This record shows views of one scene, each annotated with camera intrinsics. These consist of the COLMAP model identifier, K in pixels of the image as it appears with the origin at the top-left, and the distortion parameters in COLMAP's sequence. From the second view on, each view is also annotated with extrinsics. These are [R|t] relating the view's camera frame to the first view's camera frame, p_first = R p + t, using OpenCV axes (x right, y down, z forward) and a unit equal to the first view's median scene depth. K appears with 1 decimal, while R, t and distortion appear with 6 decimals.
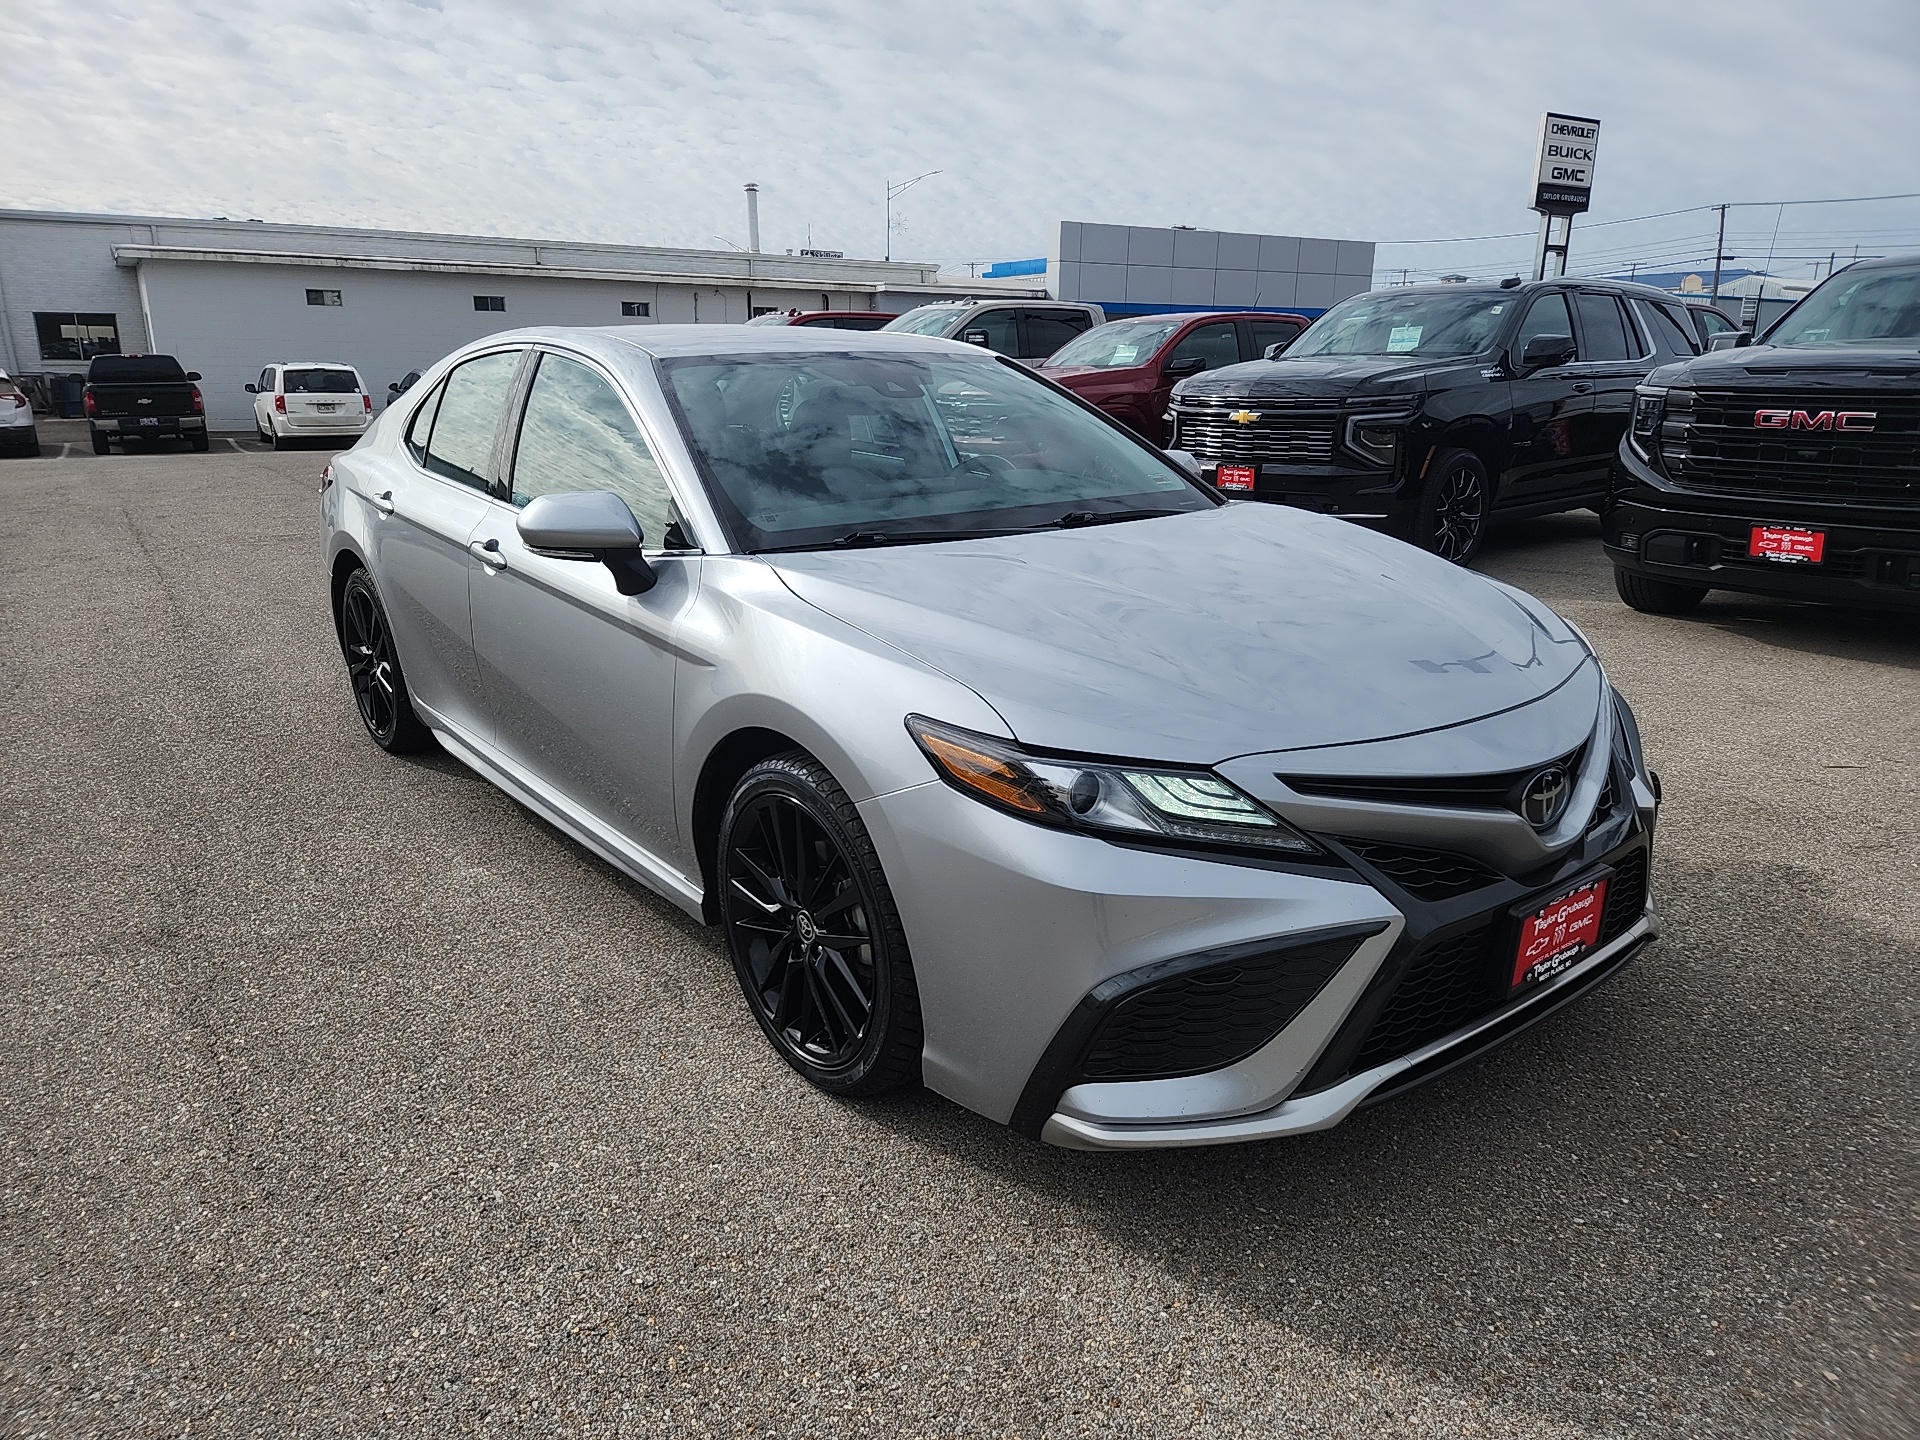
lens RADIAL K [[1281.9, 0, 960.0], [0, 1281.9, 720.0], [0, 0, 1]] dist [0.079226, -0.063089]
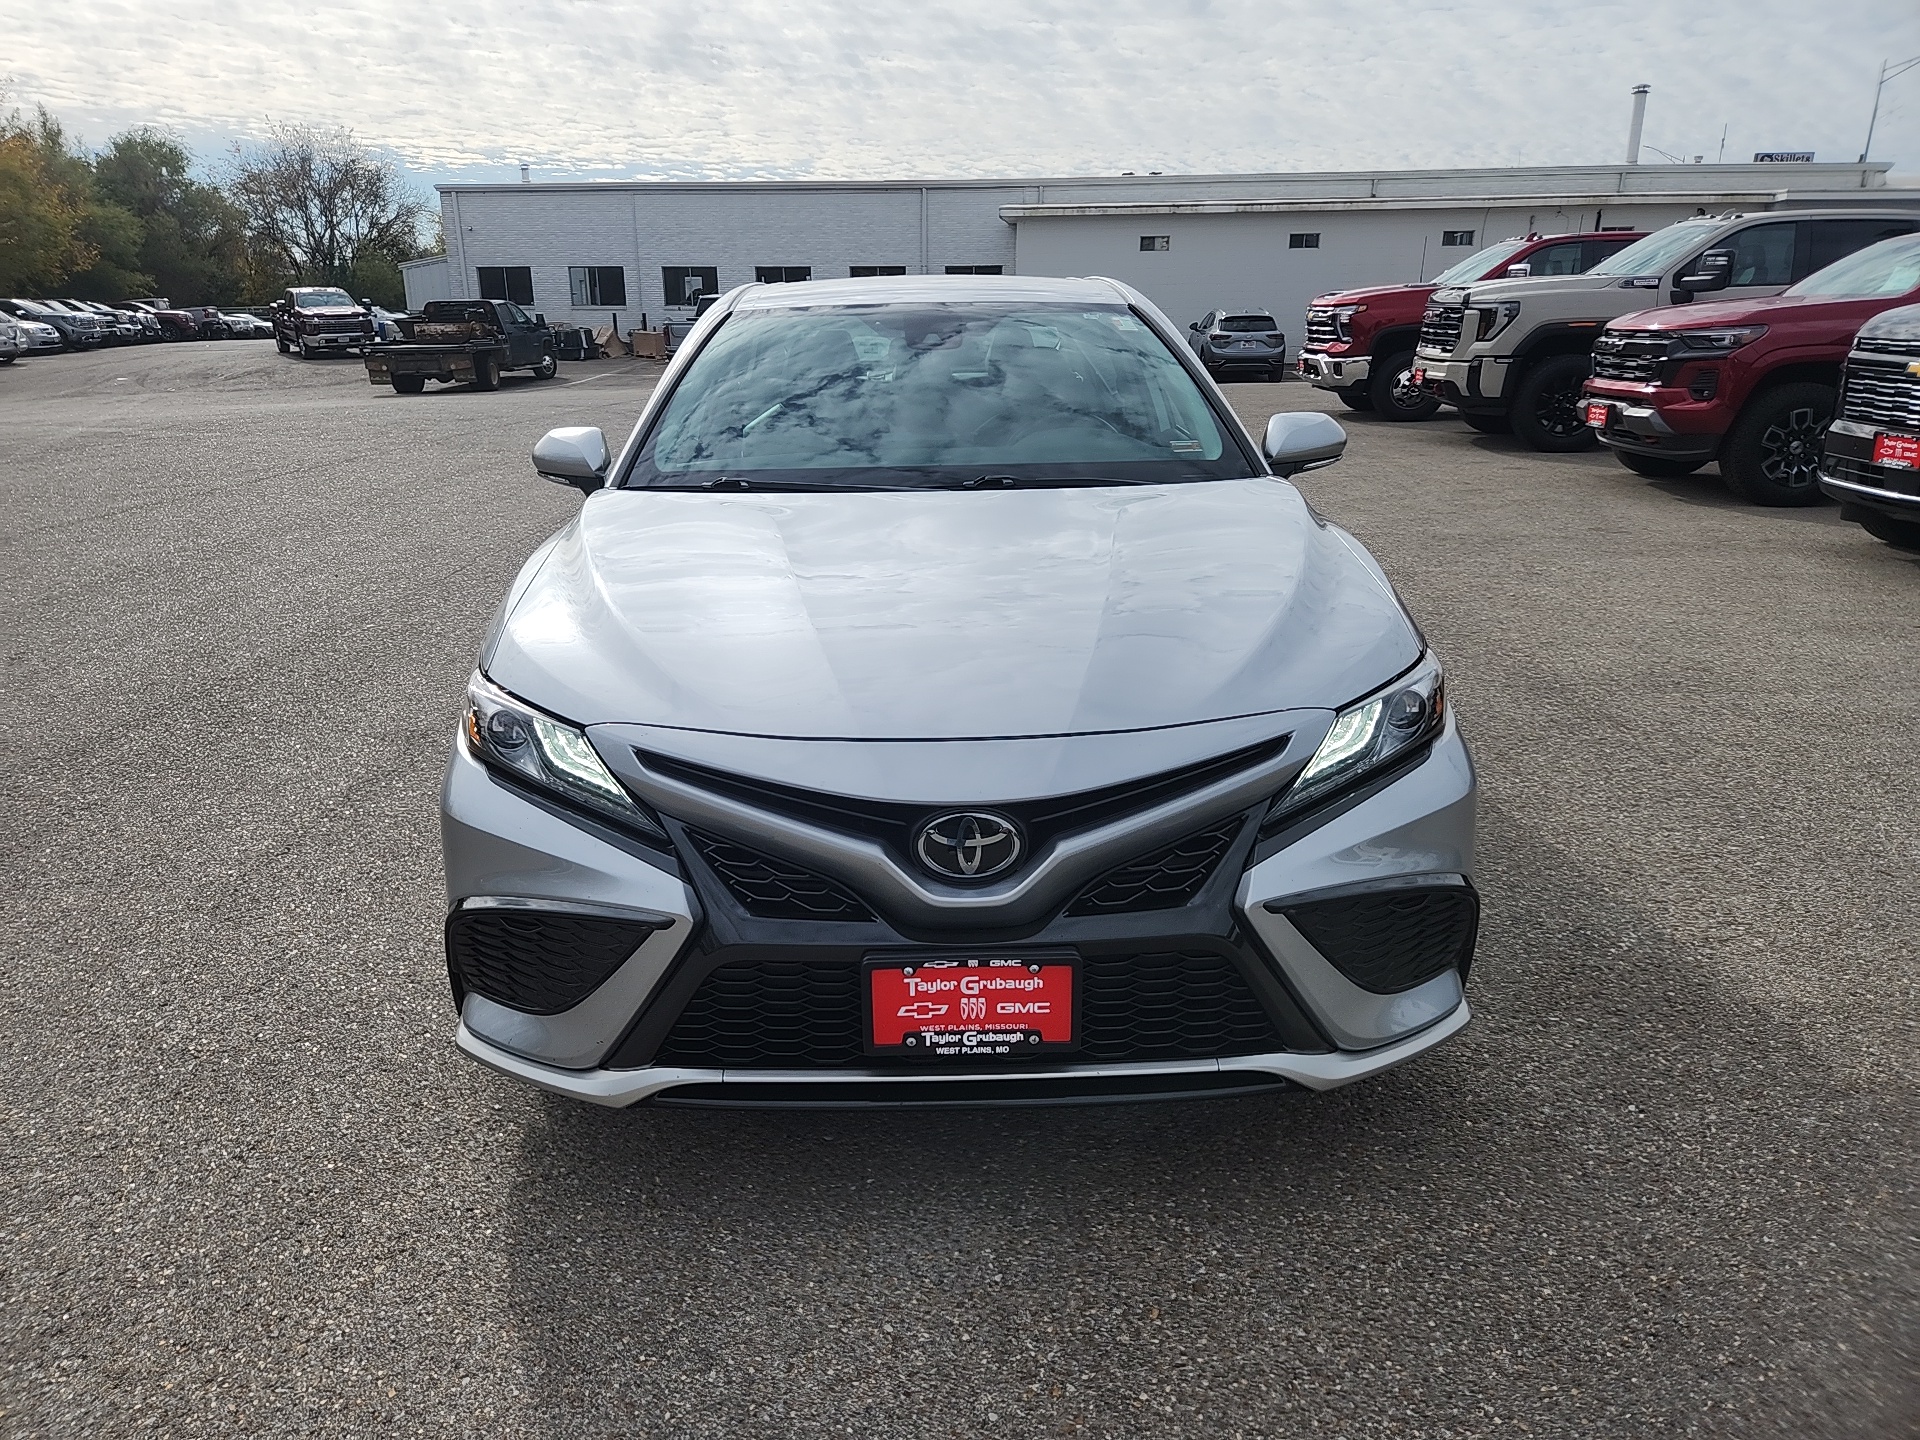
lens RADIAL K [[1294.2, 0, 978.0], [0, 1294.2, 714.5], [0, 0, 1]] dist [0.094037, -0.086717]
pose [[0.791471, 0.178561, -0.584543, 0.318747], [-0.155017, 0.983747, 0.090612, -0.034922], [0.591222, 0.018897, 0.806287, 0.108630]]
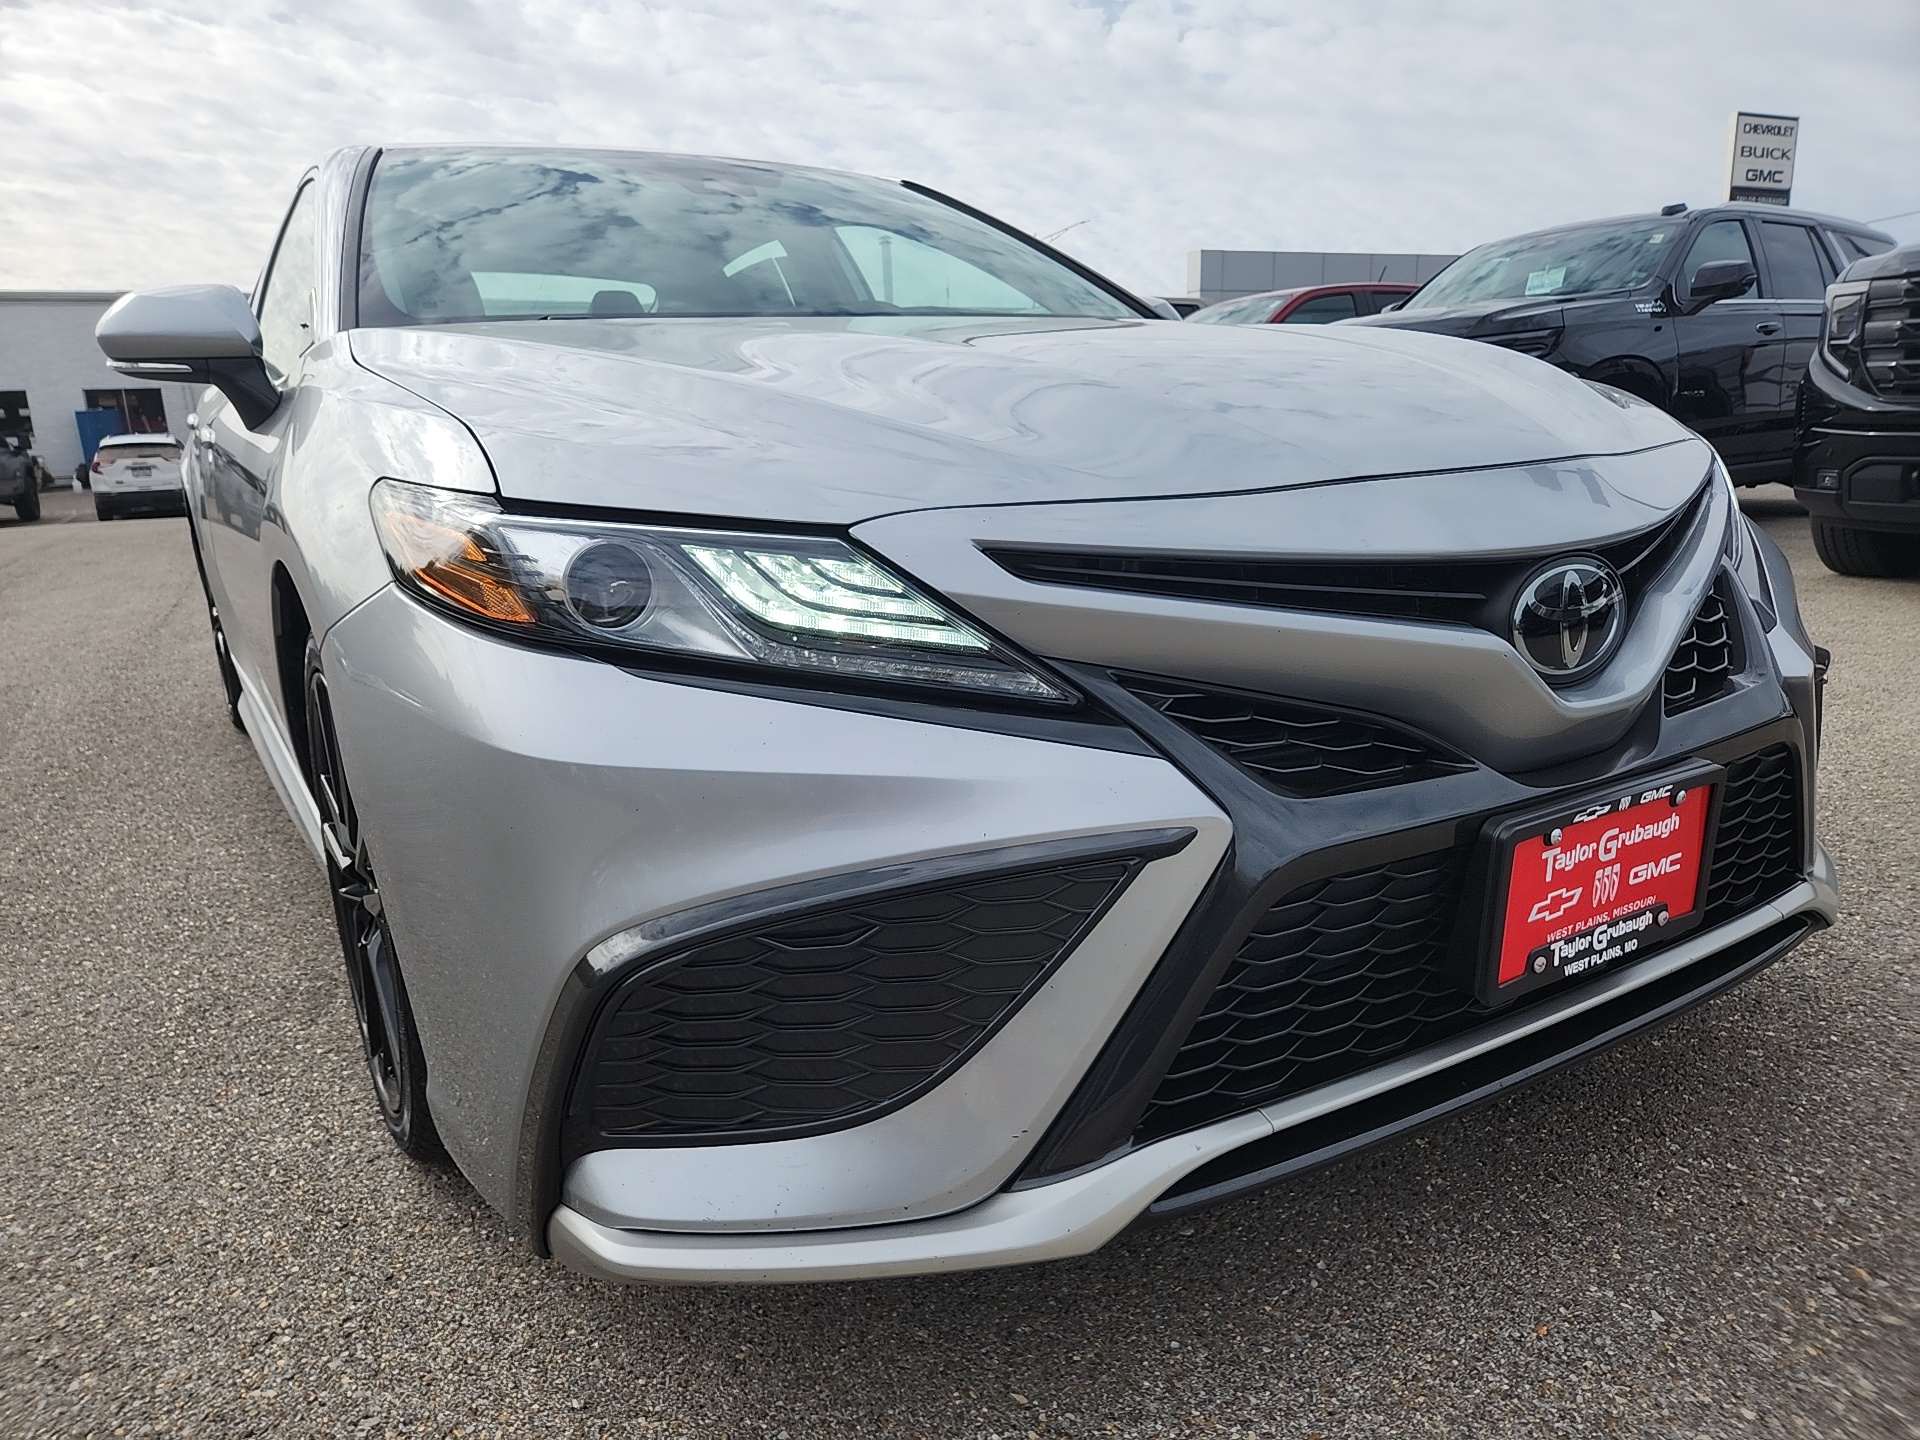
lens RADIAL K [[1284.1, 0, 953.0], [0, 1284.1, 732.4], [0, 0, 1]] dist [0.078588, -0.072771]
pose [[0.991541, -0.008446, -0.129515, 0.093212], [0.003964, 0.999386, -0.034821, 0.041639], [0.129730, 0.034013, 0.990966, 0.154903]]
